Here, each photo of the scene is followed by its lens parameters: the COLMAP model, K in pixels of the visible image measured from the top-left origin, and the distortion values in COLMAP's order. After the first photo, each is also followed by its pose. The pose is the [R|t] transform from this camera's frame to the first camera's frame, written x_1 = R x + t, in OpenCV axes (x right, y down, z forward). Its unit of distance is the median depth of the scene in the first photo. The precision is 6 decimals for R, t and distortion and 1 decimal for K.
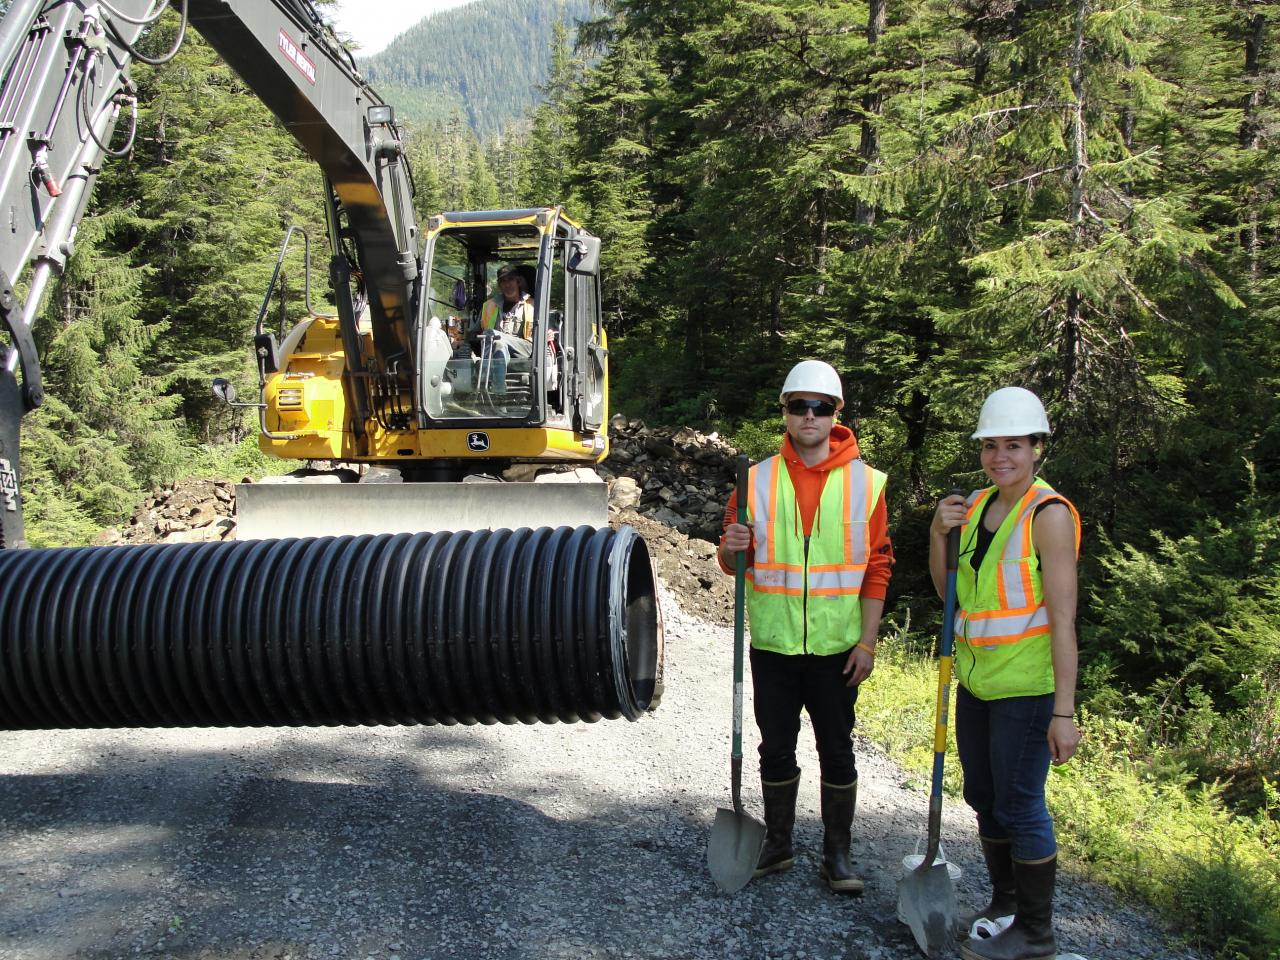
lens RADIAL K [[1492.2, 0, 633.8], [0, 1492.2, 503.9], [0, 0, 1]] dist [-0.123290, 0.000000]
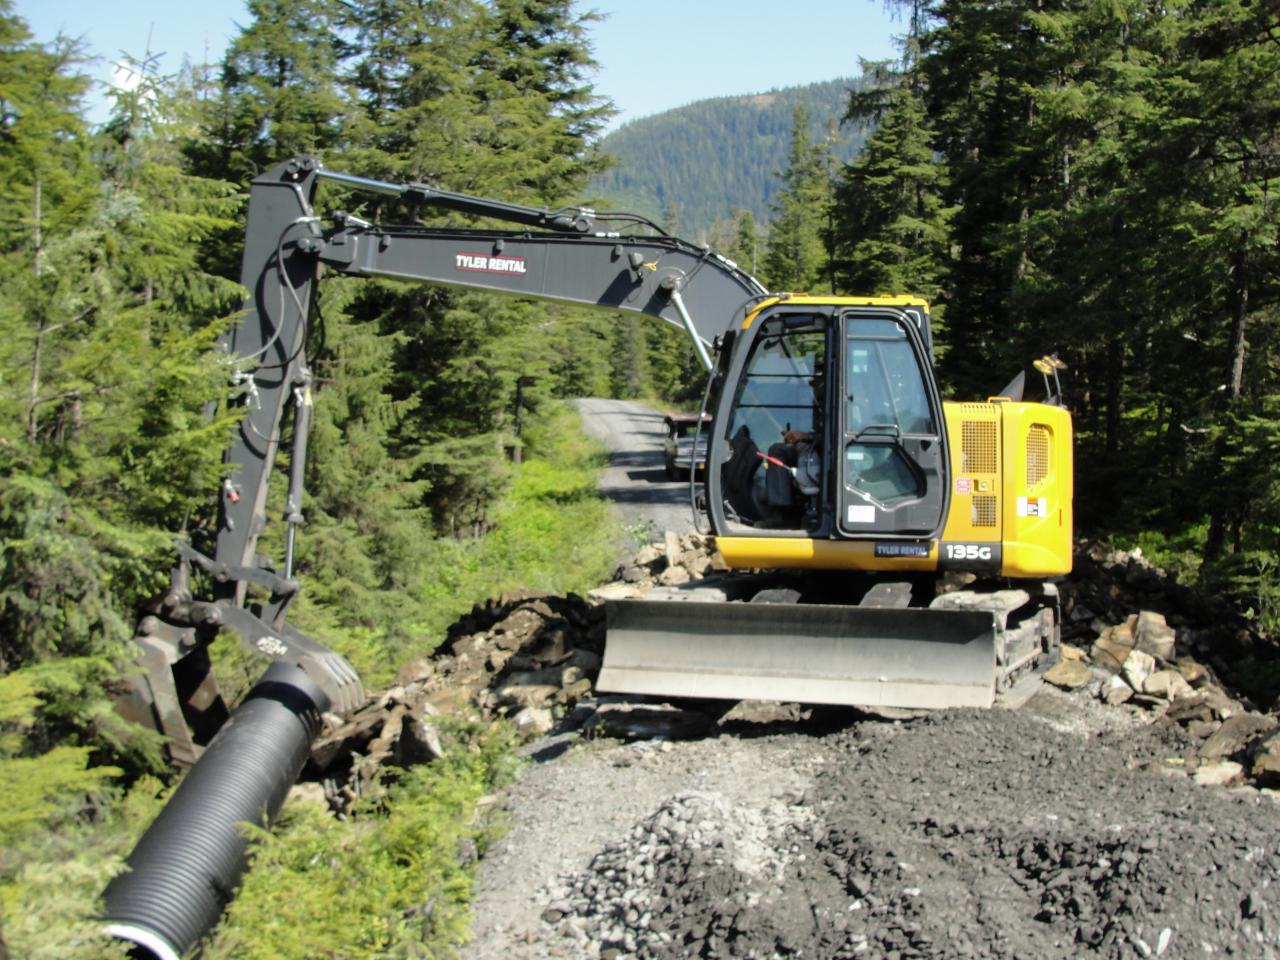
lens RADIAL K [[1492.2, 0, 649.4], [0, 1492.2, 478.0], [0, 0, 1]] dist [-0.123290, 0.000000]
pose [[0.993277, 0.028458, -0.112207, -0.076797], [-0.038015, 0.995742, -0.083976, -0.006455], [0.109339, 0.087677, 0.990130, 0.134709]]
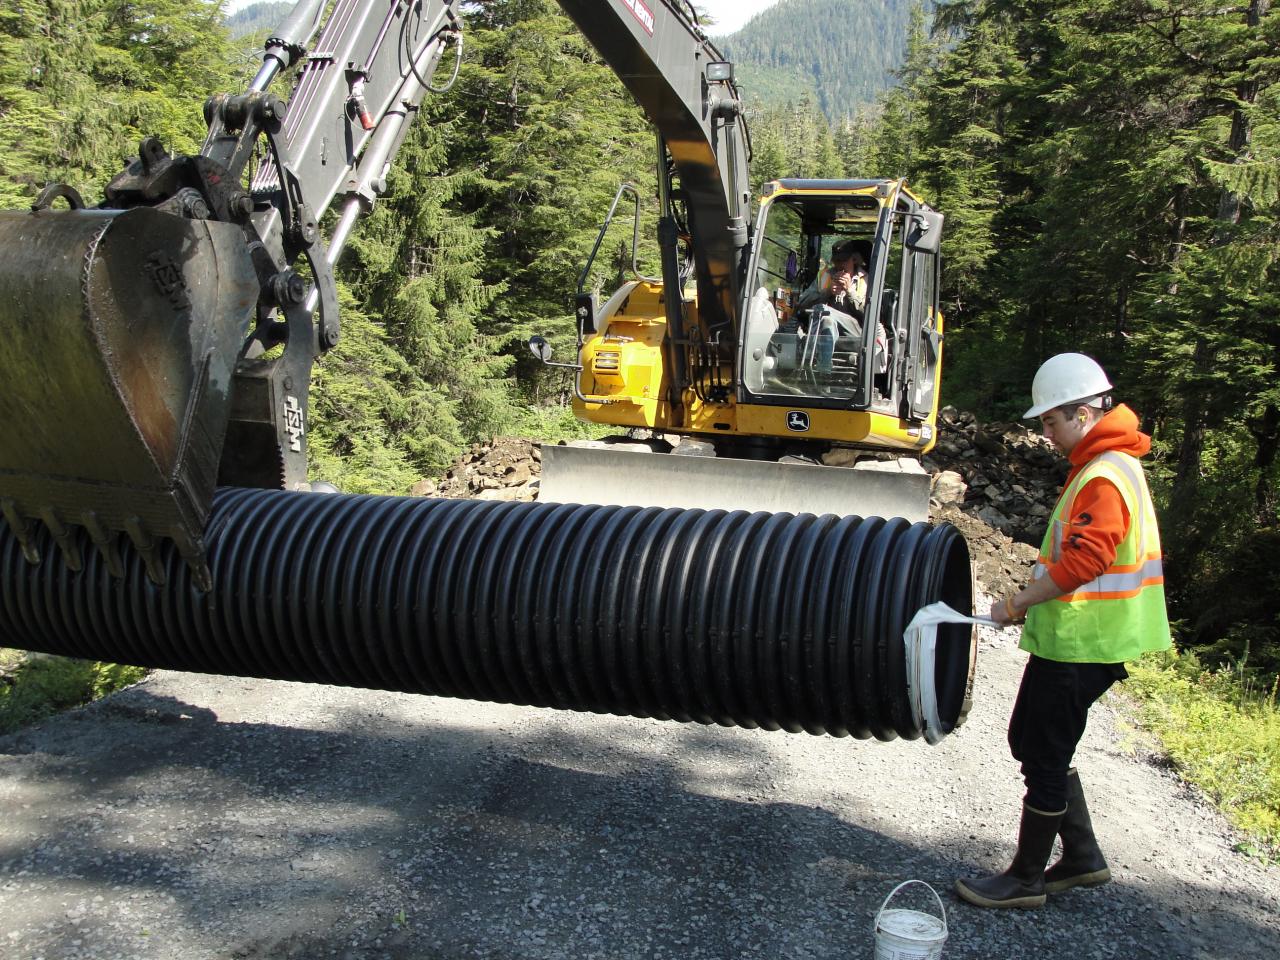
lens RADIAL K [[1492.2, 0, 640.4], [0, 1492.2, 479.6], [0, 0, 1]] dist [-0.123290, 0.000000]
pose [[0.974469, 0.081457, -0.209226, 0.000029], [-0.082383, 0.996591, 0.004302, -0.000174], [0.208863, 0.013044, 0.977858, 0.014033]]
